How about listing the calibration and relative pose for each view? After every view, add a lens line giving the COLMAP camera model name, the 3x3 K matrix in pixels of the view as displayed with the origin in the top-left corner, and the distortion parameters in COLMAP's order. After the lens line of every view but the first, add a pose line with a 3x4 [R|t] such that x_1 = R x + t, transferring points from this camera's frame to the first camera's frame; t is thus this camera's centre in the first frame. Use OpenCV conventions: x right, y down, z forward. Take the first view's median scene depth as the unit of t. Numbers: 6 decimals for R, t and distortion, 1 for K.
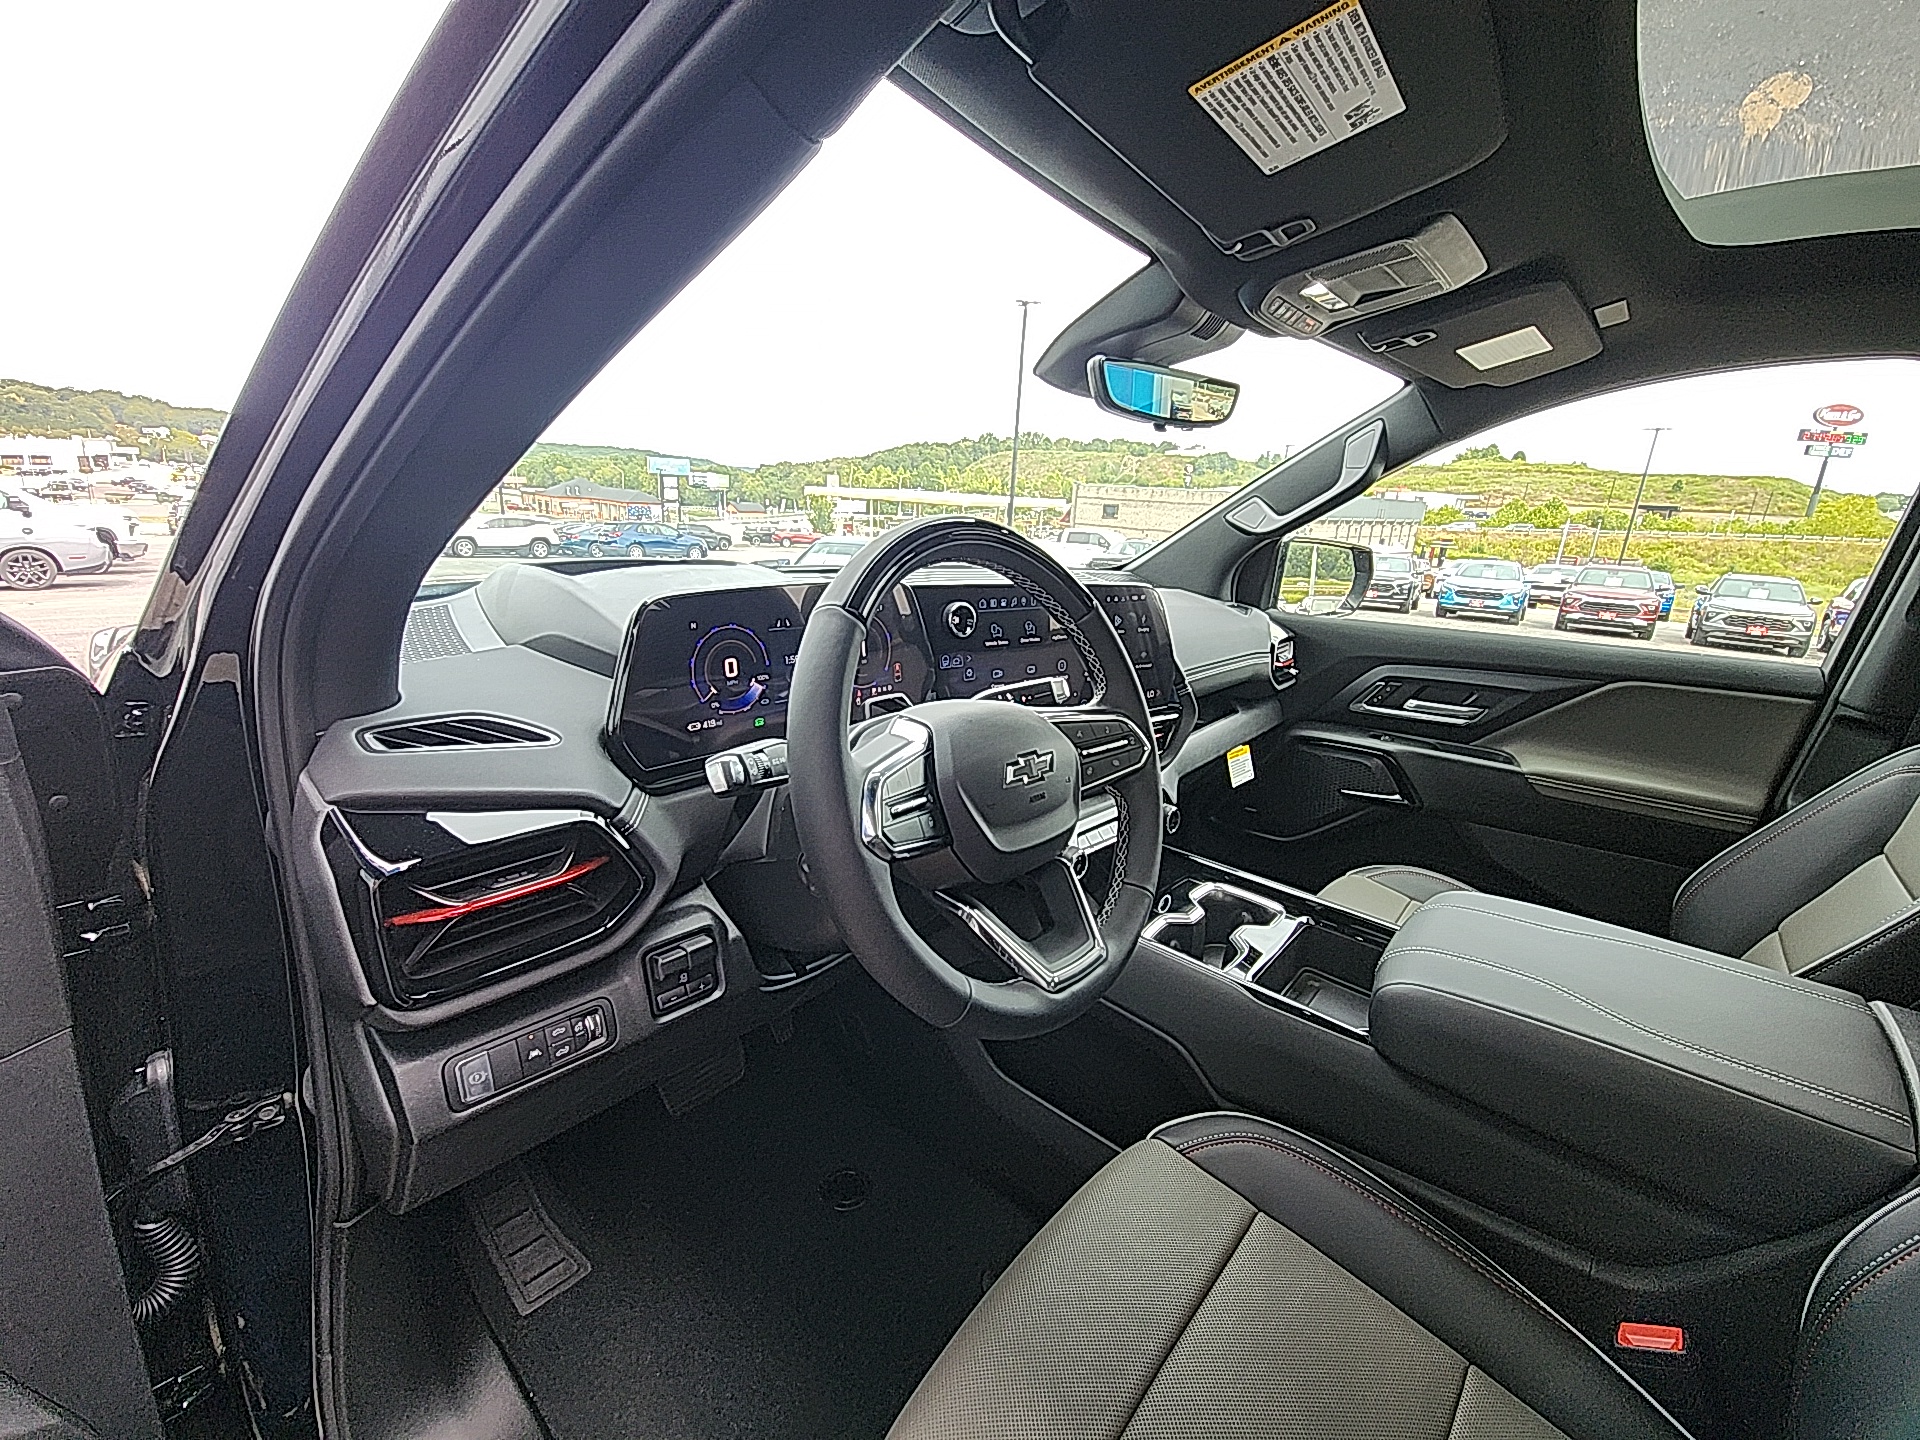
lens RADIAL K [[777.0, 0, 954.4], [0, 777.0, 700.0], [0, 0, 1]] dist [0.000236, -0.006860]
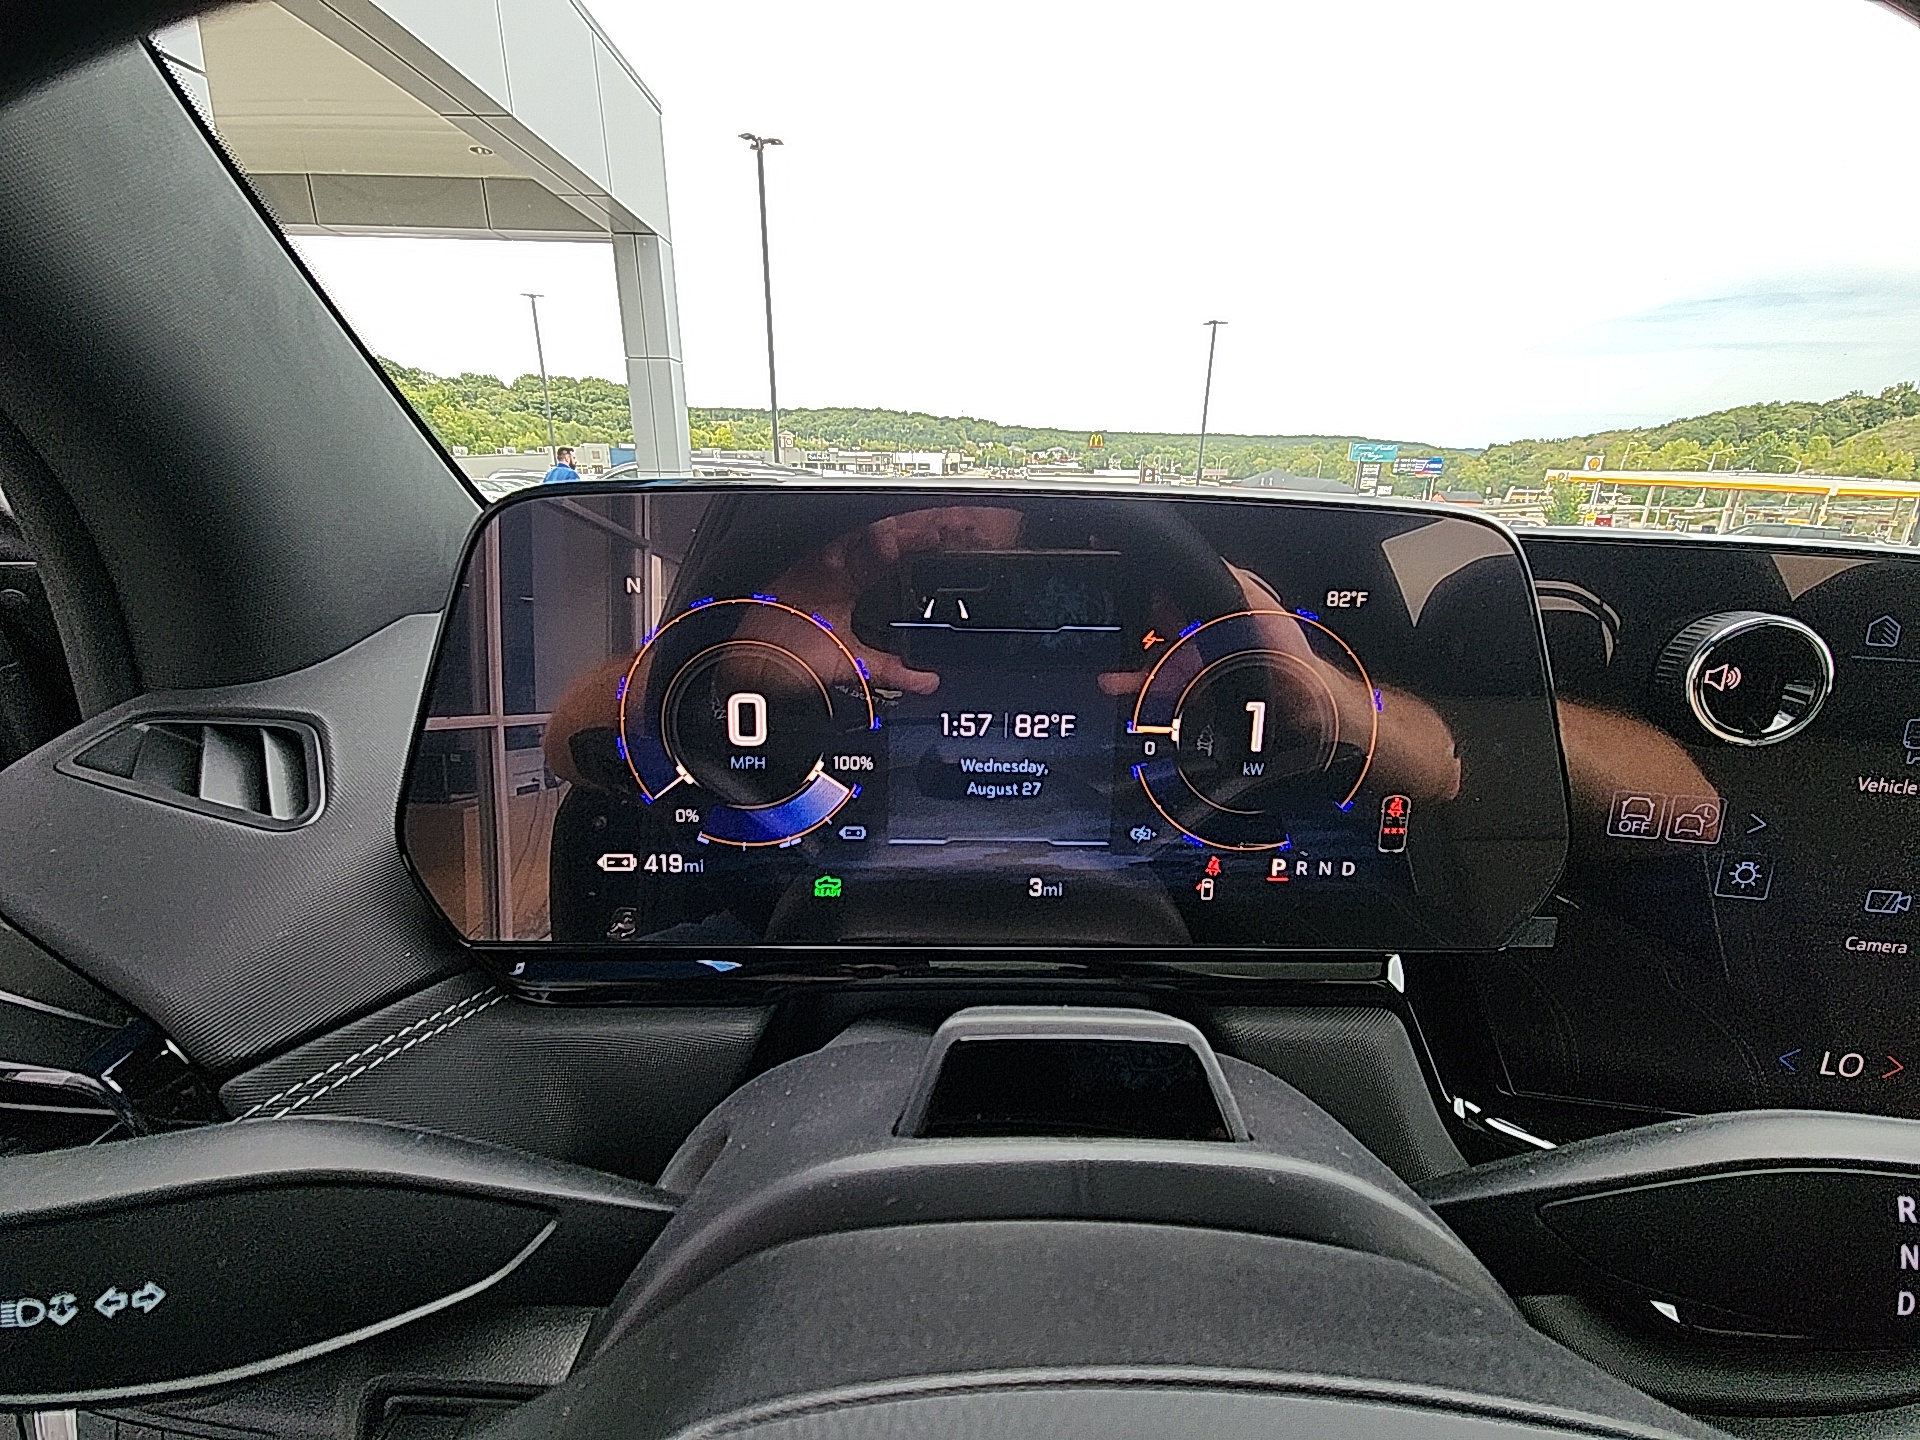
lens RADIAL K [[777.0, 0, 954.4], [0, 777.0, 700.0], [0, 0, 1]] dist [0.000236, -0.006860]
pose [[0.679583, 0.178427, -0.711569, 0.012668], [-0.172944, 0.981598, 0.080966, -0.072585], [0.712921, 0.068038, 0.697935, 0.640527]]
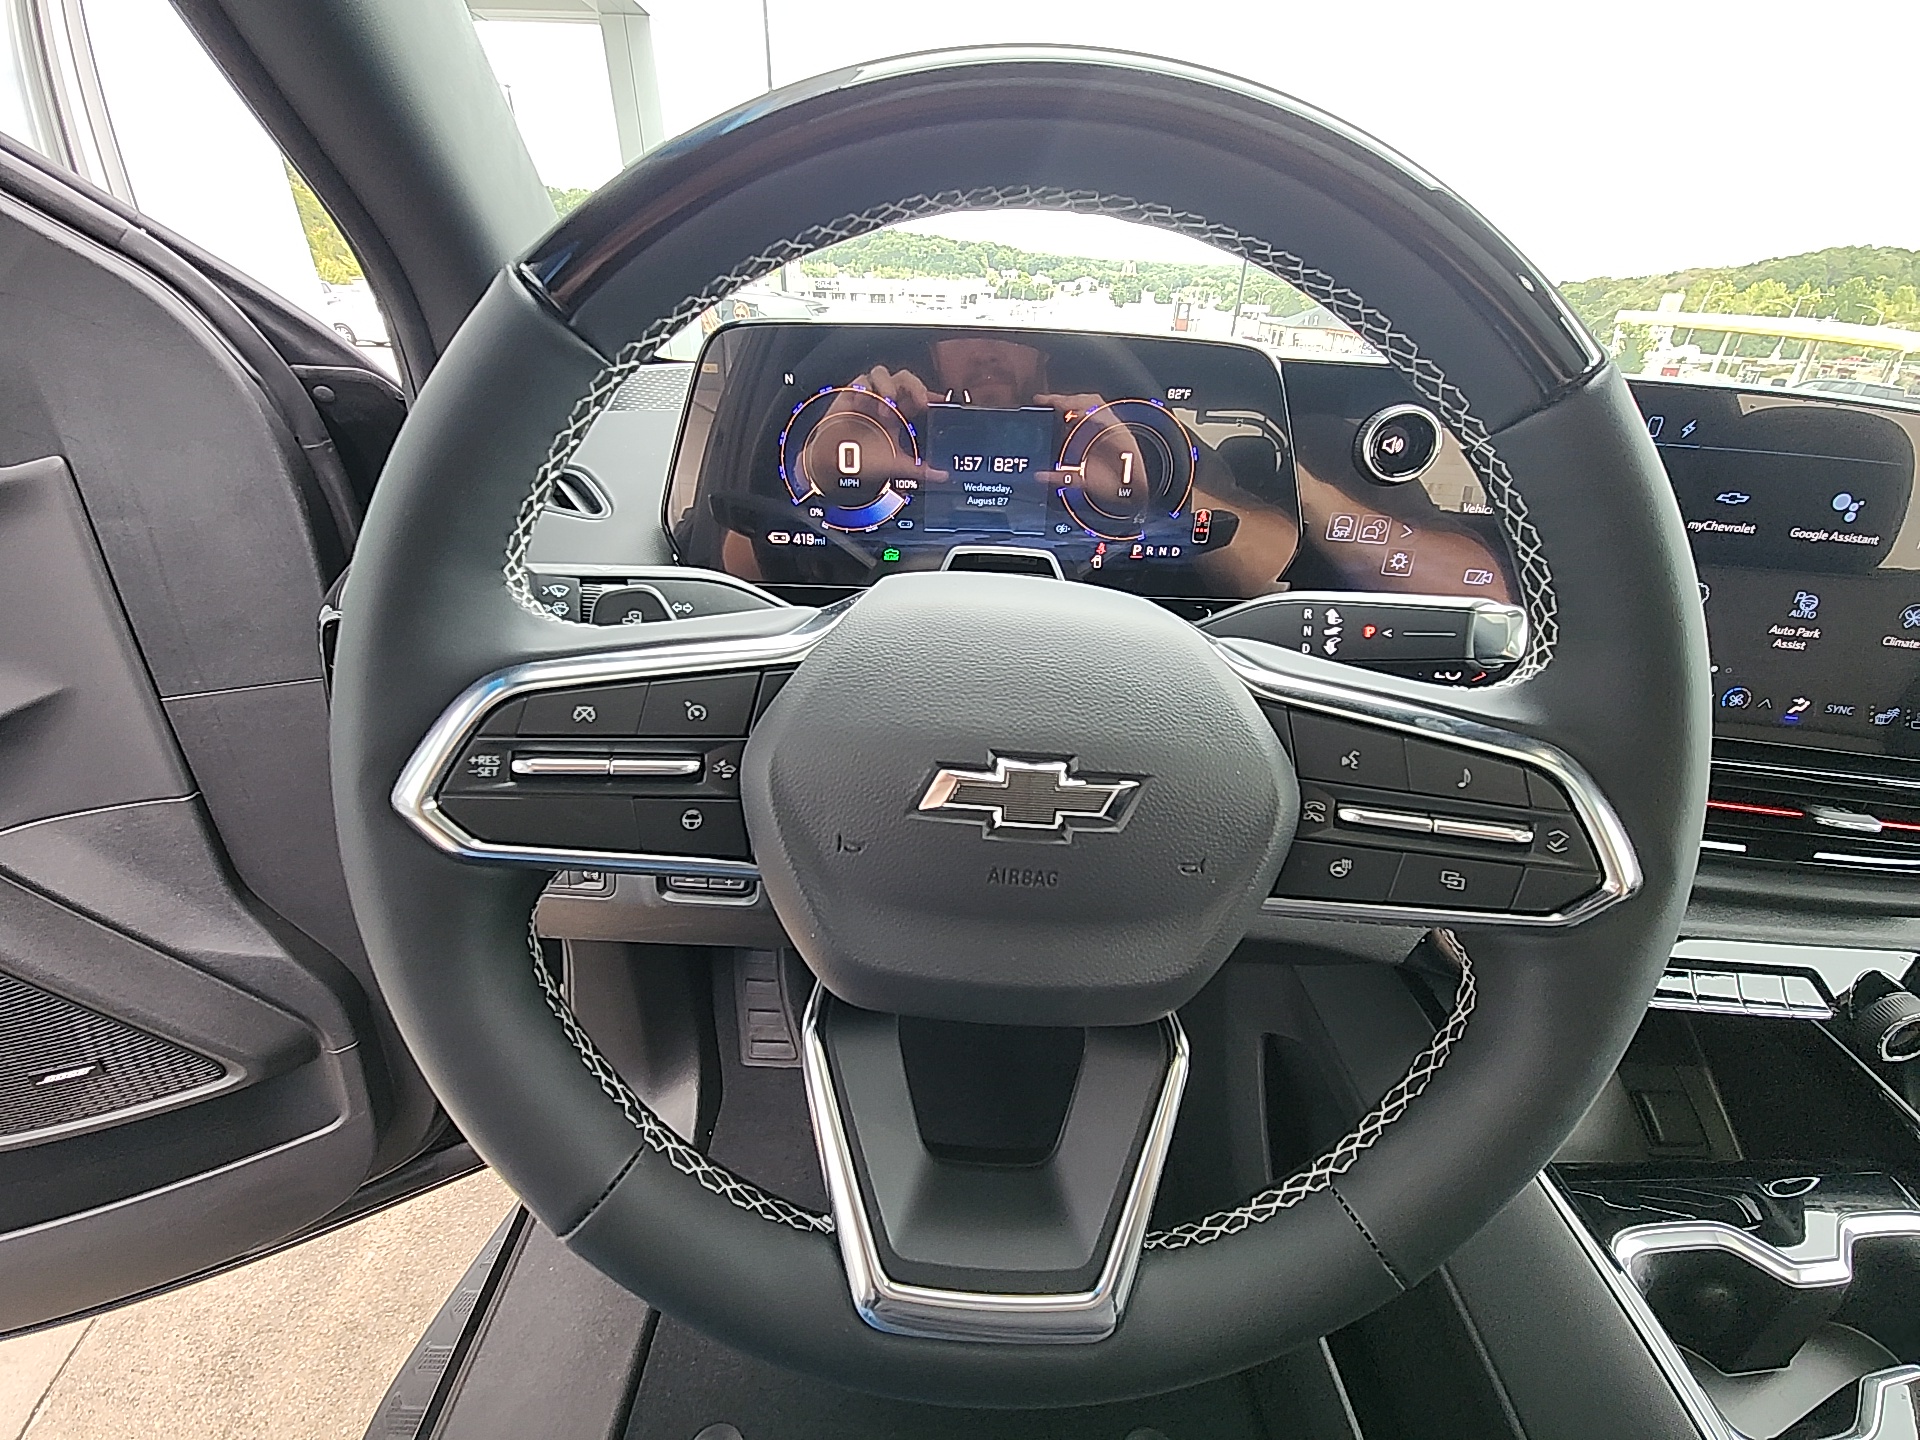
lens RADIAL K [[785.0, 0, 951.7], [0, 785.0, 697.0], [0, 0, 1]] dist [0.025636, -0.021593]
pose [[0.661231, 0.315355, -0.680680, 0.206045], [-0.190056, 0.948171, 0.254656, -0.027922], [0.725708, -0.039020, 0.686896, 0.474944]]
